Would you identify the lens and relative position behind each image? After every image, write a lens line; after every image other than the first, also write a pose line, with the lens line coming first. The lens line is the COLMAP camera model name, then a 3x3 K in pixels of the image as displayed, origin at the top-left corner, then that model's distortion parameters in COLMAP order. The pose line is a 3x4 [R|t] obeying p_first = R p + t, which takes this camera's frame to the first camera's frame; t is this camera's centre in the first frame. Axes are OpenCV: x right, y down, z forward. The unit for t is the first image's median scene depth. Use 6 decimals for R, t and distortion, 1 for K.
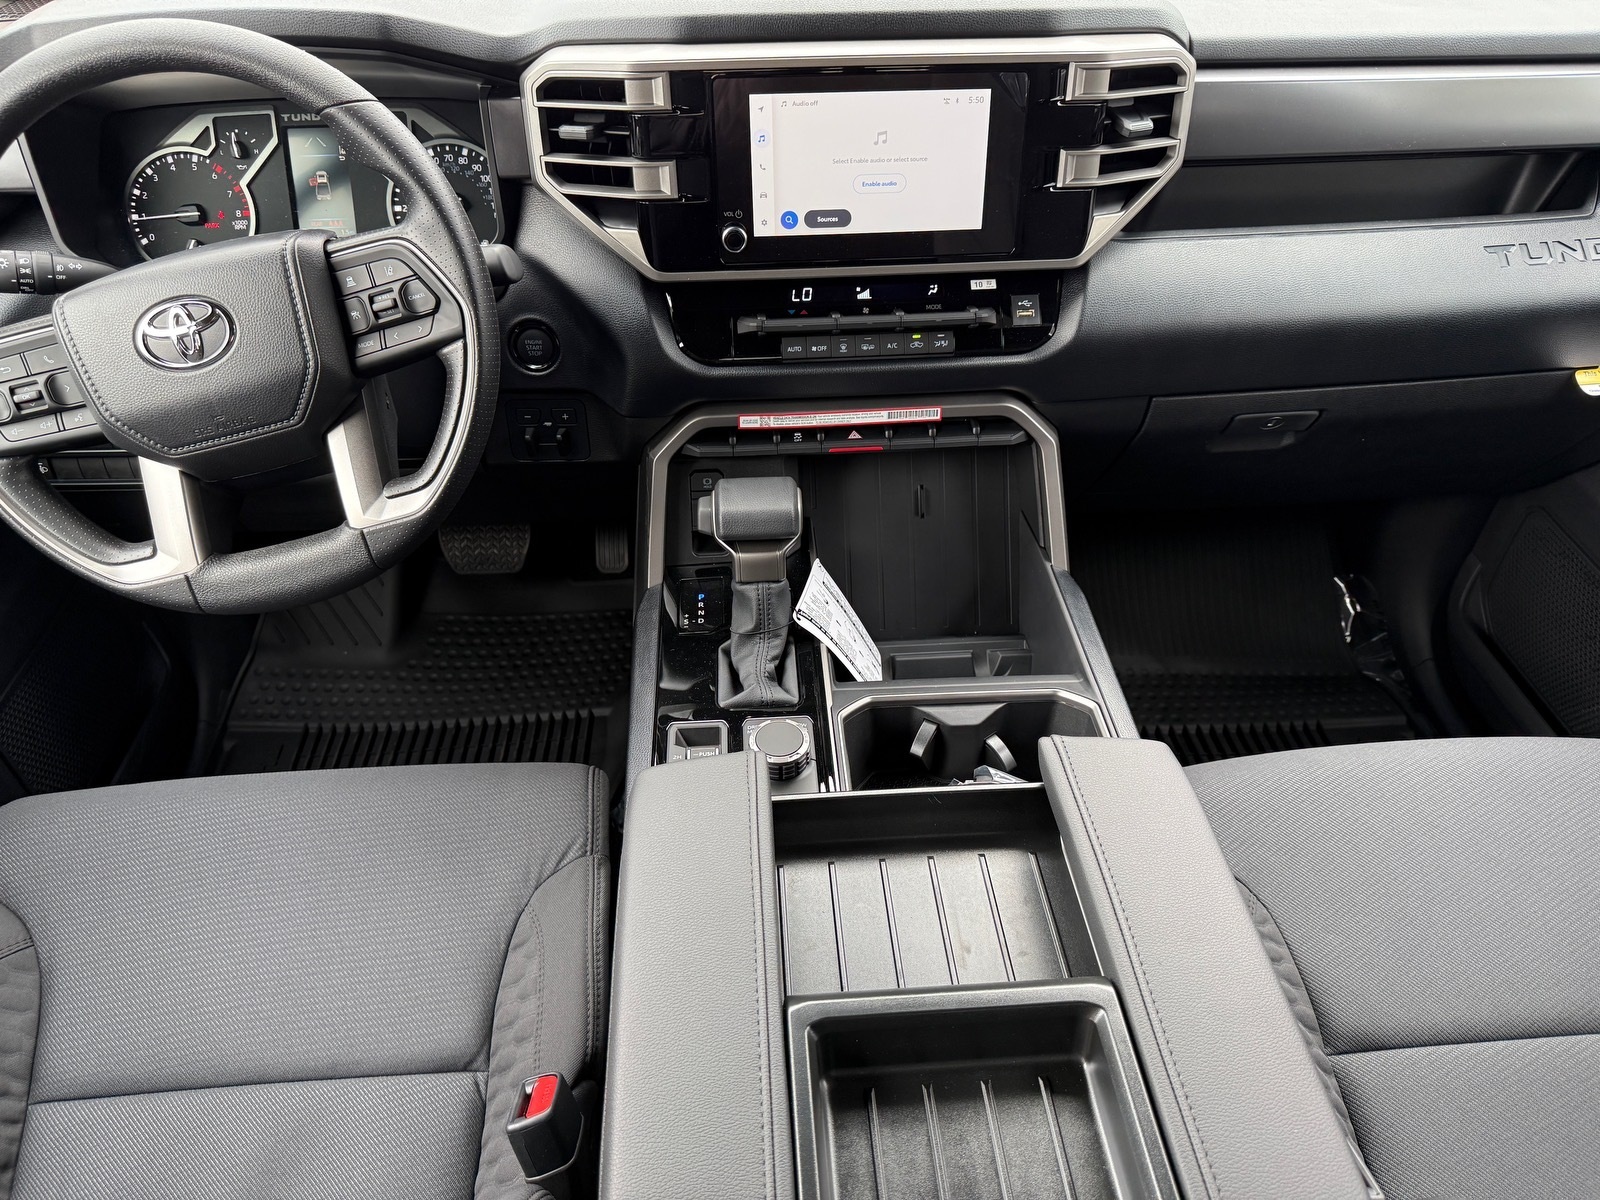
lens RADIAL K [[1116.5, 0, 793.3], [0, 1116.5, 610.7], [0, 0, 1]] dist [0.022288, -0.042236]
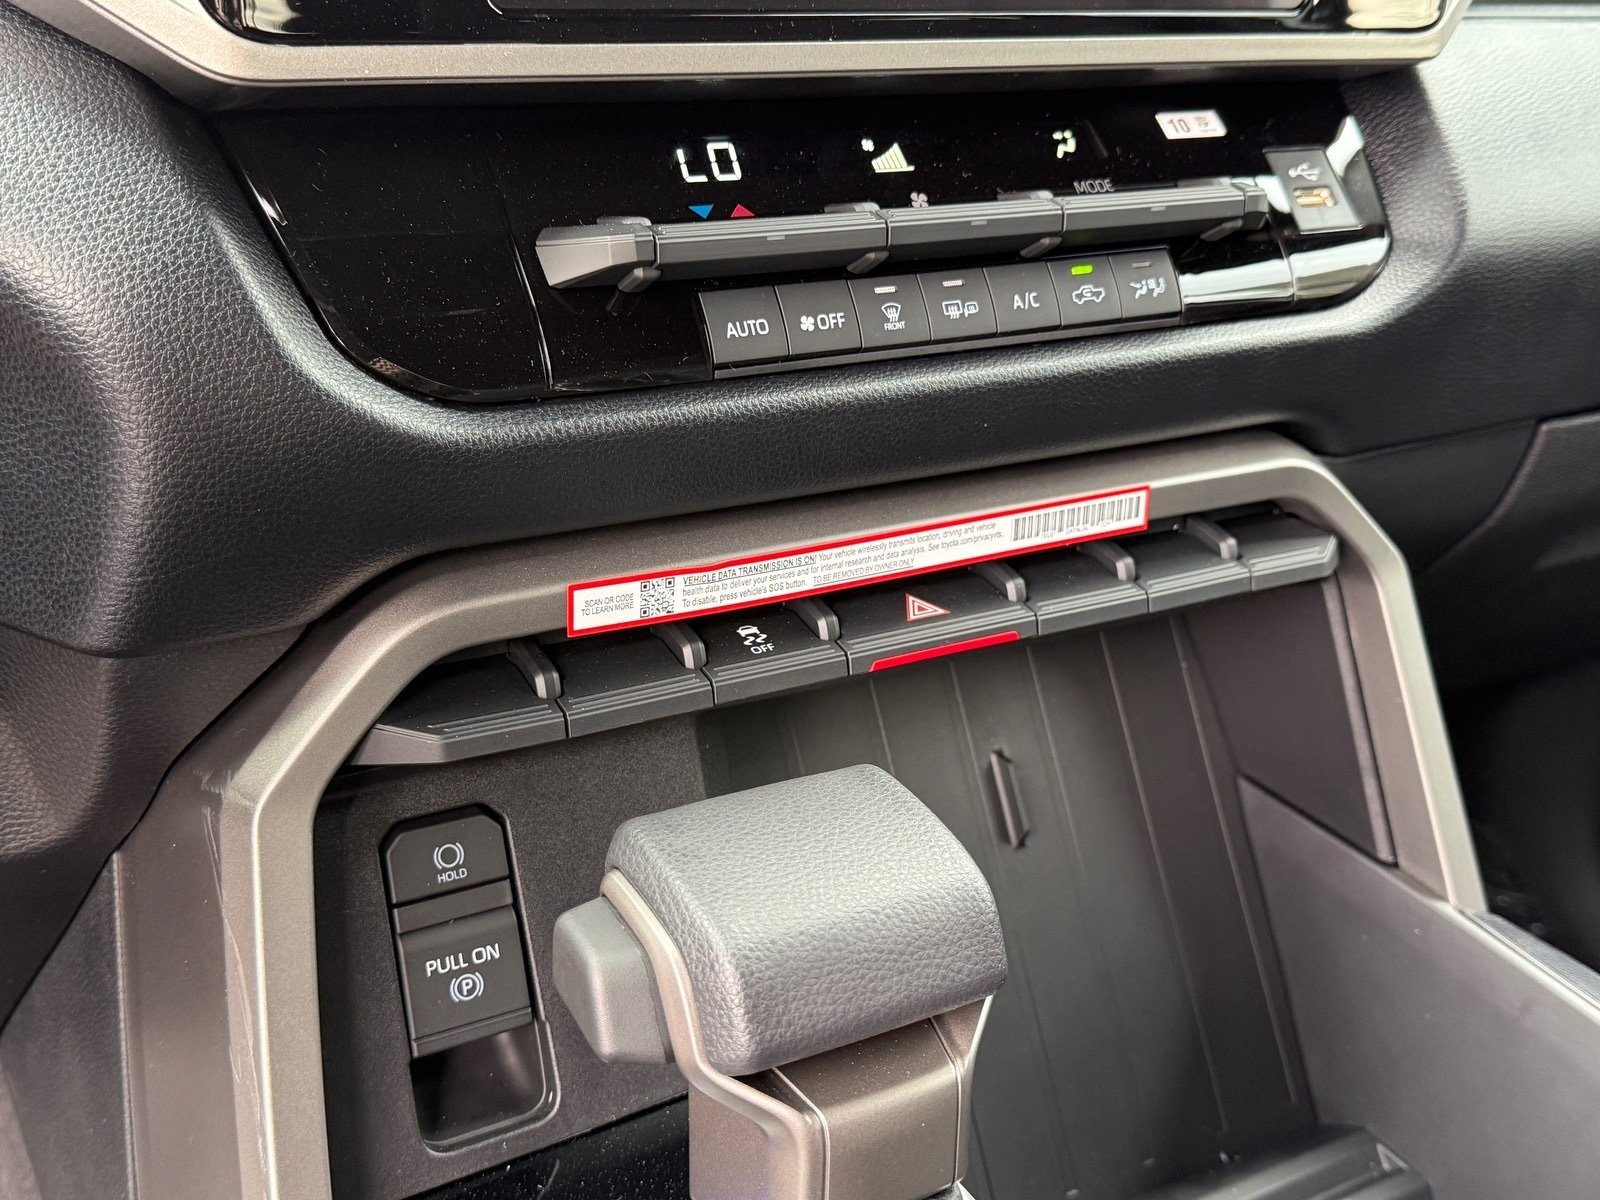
lens RADIAL K [[1796.6, 0, 811.2], [0, 1796.6, 585.8], [0, 0, 1]] dist [0.058184, 0.000000]
pose [[0.888519, -0.125645, 0.441303, -0.185934], [0.226328, 0.956645, -0.183318, -0.080463], [-0.399137, 0.262760, 0.878434, 0.581892]]
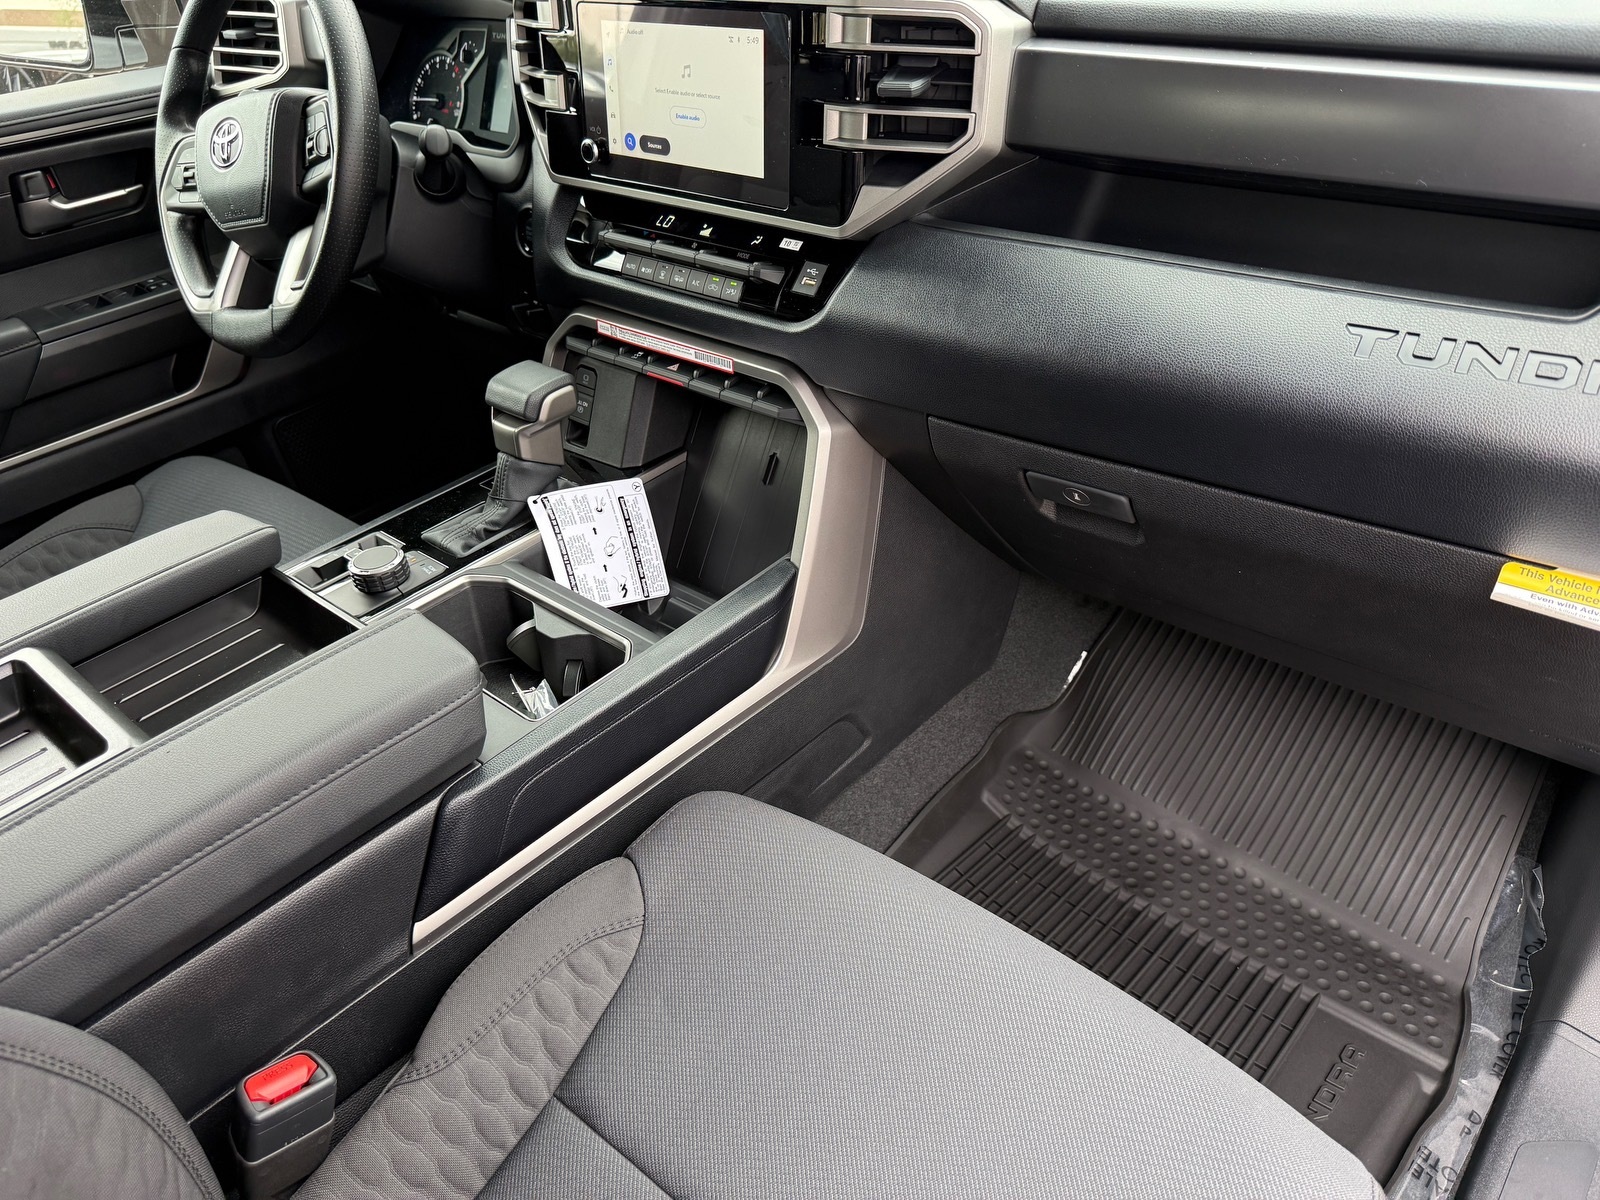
lens RADIAL K [[1116.5, 0, 799.0], [0, 1116.5, 612.4], [0, 0, 1]] dist [0.022288, -0.042236]
pose [[0.713974, 0.371635, -0.593404, 0.832149], [-0.397498, 0.912835, 0.093425, -0.093186], [0.576400, 0.169174, 0.799464, 0.283945]]
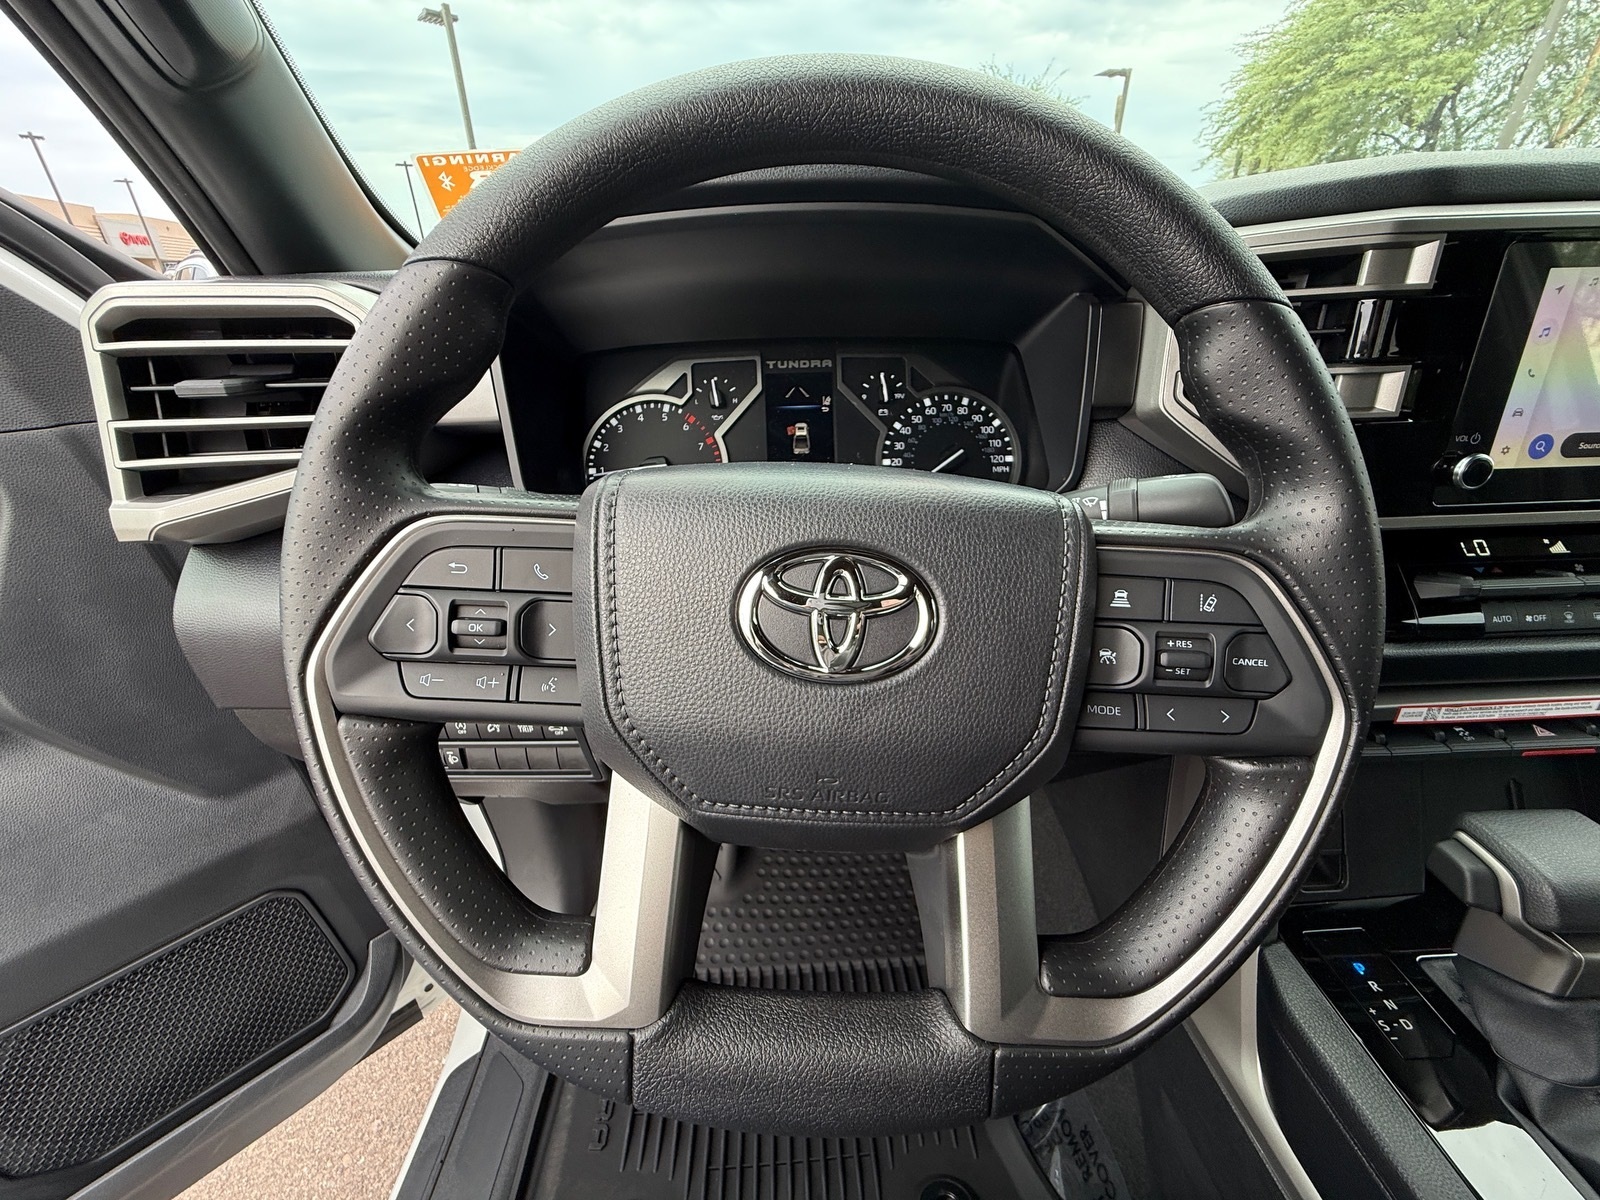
lens RADIAL K [[638.8, 0, 810.4], [0, 638.8, 603.8], [0, 0, 1]] dist [0.000239, 0.000218]
pose [[0.999597, -0.003082, -0.028229, -0.416377], [-0.003248, 0.975155, -0.221498, -0.144470], [0.028210, 0.221500, 0.974752, 0.555737]]
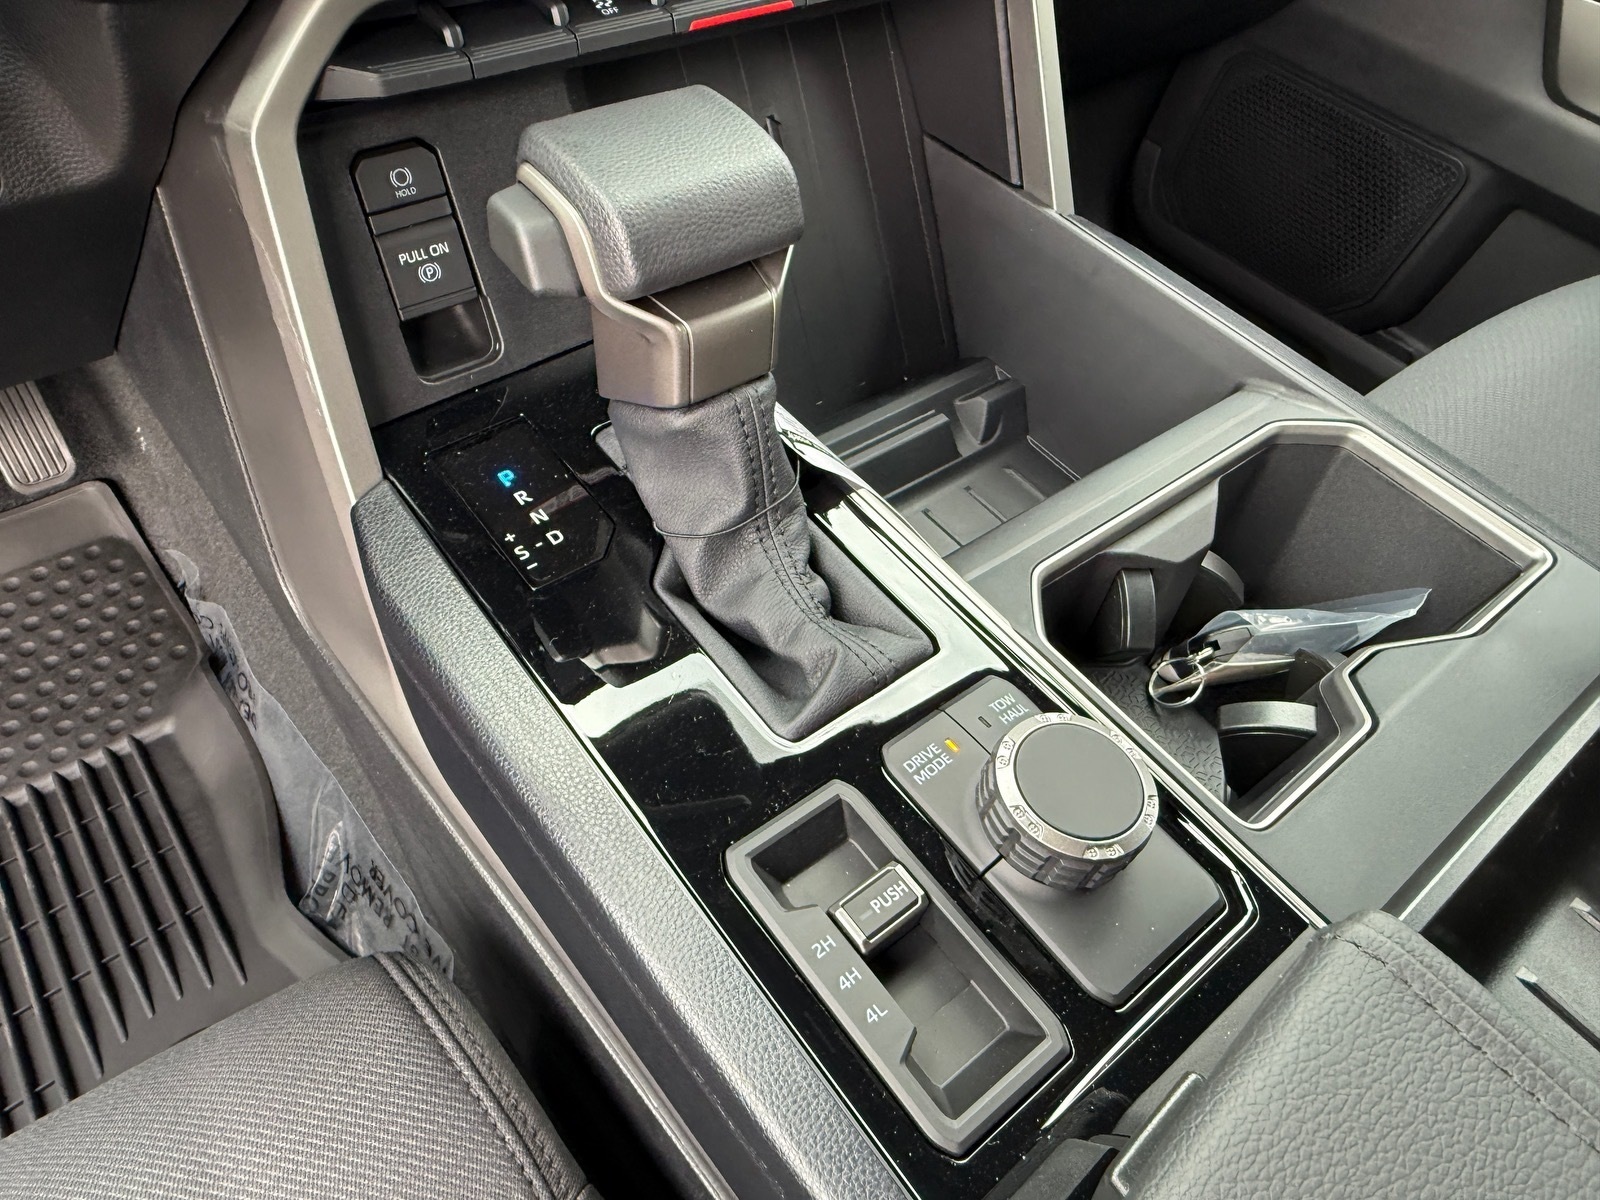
lens RADIAL K [[1042.7, 0, 755.1], [0, 1042.7, 612.1], [0, 0, 1]] dist [-0.015917, 0.006970]
pose [[0.822000, -0.380125, 0.424052, -0.186942], [0.271589, 0.916153, 0.294792, -0.053223], [-0.500555, -0.127152, 0.856316, 0.634852]]
